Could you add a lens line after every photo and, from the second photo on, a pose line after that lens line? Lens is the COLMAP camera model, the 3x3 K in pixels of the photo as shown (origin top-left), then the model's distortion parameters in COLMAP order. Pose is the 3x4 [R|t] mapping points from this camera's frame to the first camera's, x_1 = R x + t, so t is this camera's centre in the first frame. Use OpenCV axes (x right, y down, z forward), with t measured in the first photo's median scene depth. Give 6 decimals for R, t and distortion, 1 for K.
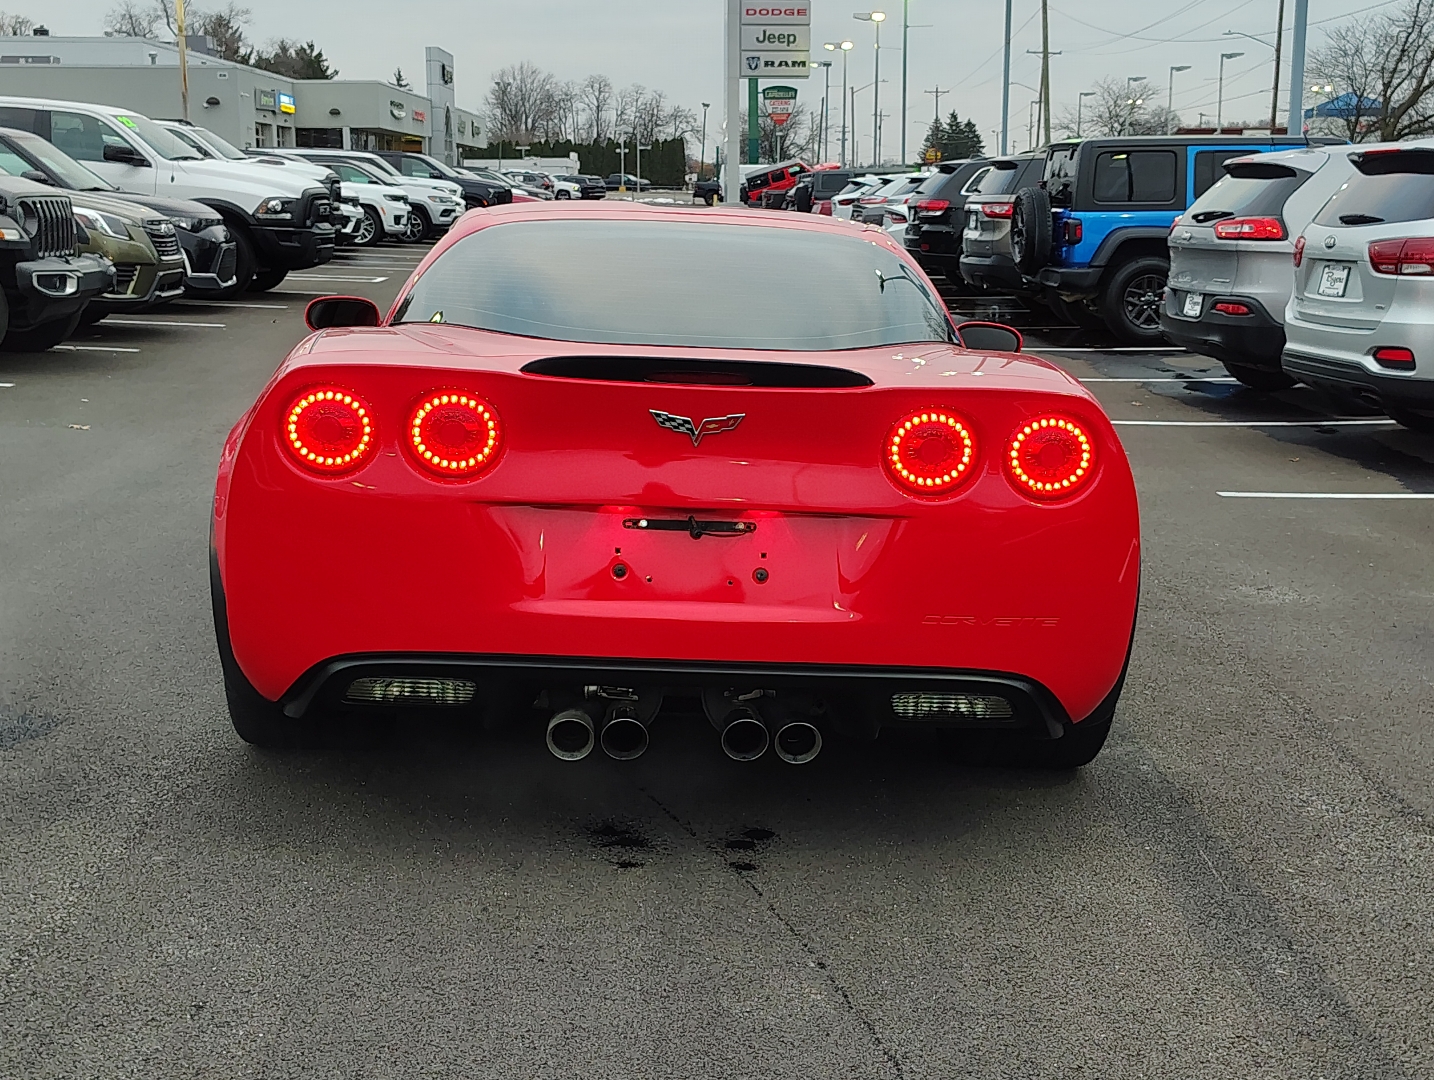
lens RADIAL K [[1847.4, 0, 722.4], [0, 1847.4, 547.9], [0, 0, 1]] dist [-0.004802, 0.145503]
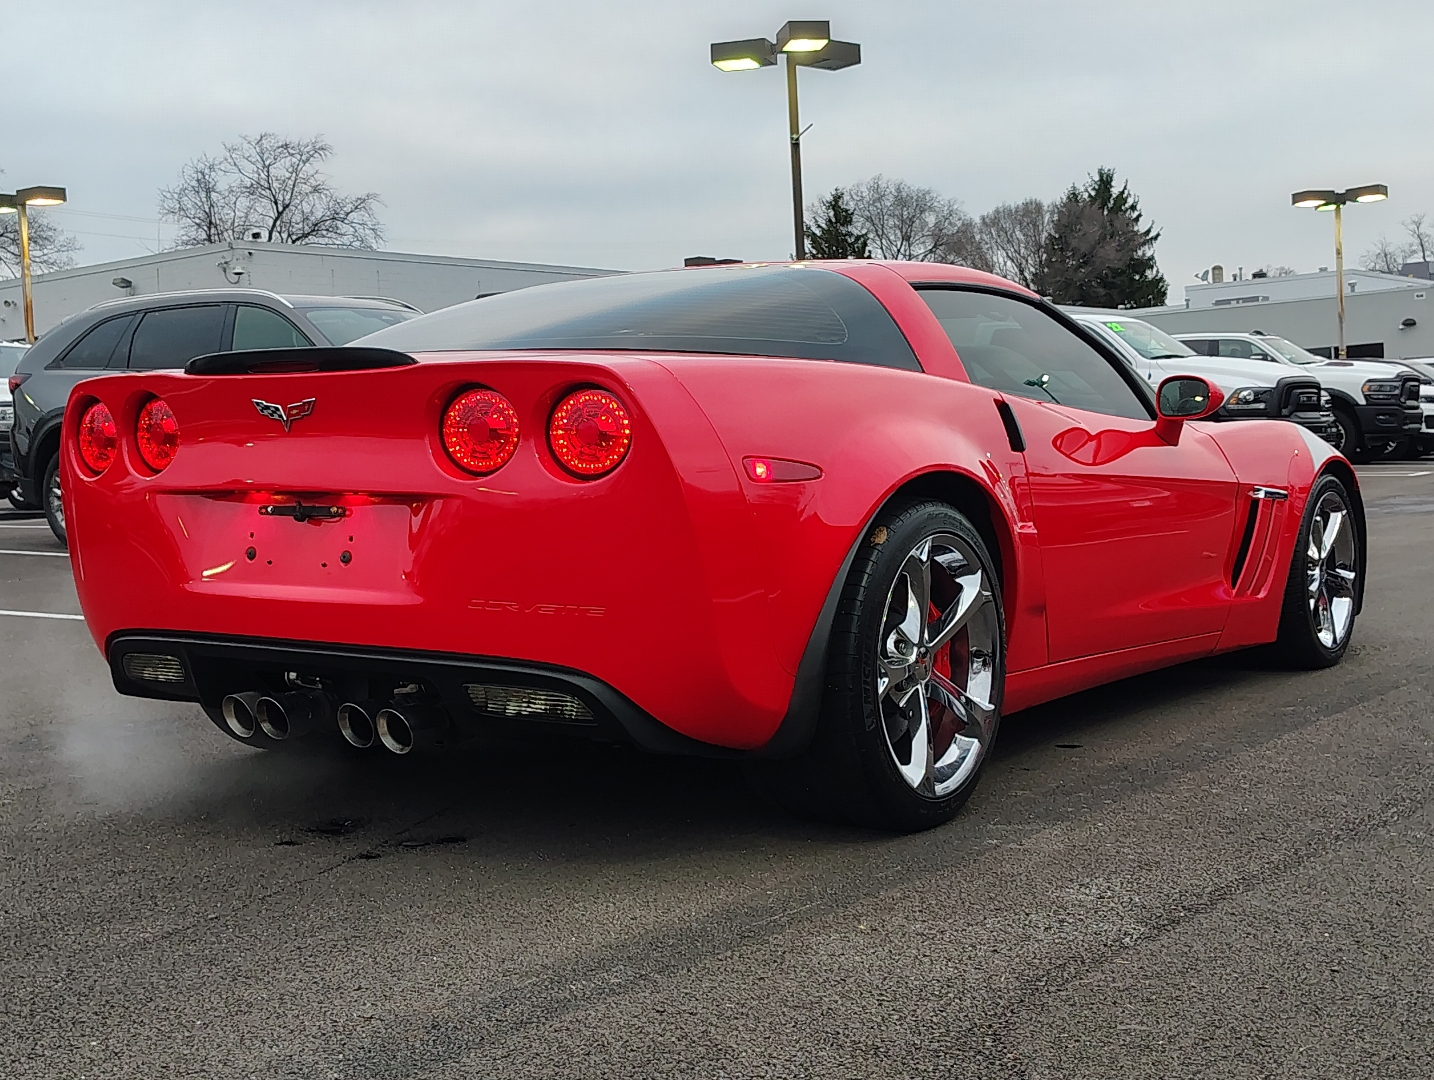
lens RADIAL K [[1847.4, 0, 722.4], [0, 1847.4, 547.9], [0, 0, 1]] dist [-0.004802, 0.145503]
pose [[0.791232, -0.010957, -0.611418, 0.285679], [-0.066157, 0.992437, -0.103399, 0.035743], [0.607927, 0.122262, 0.784523, 0.113249]]
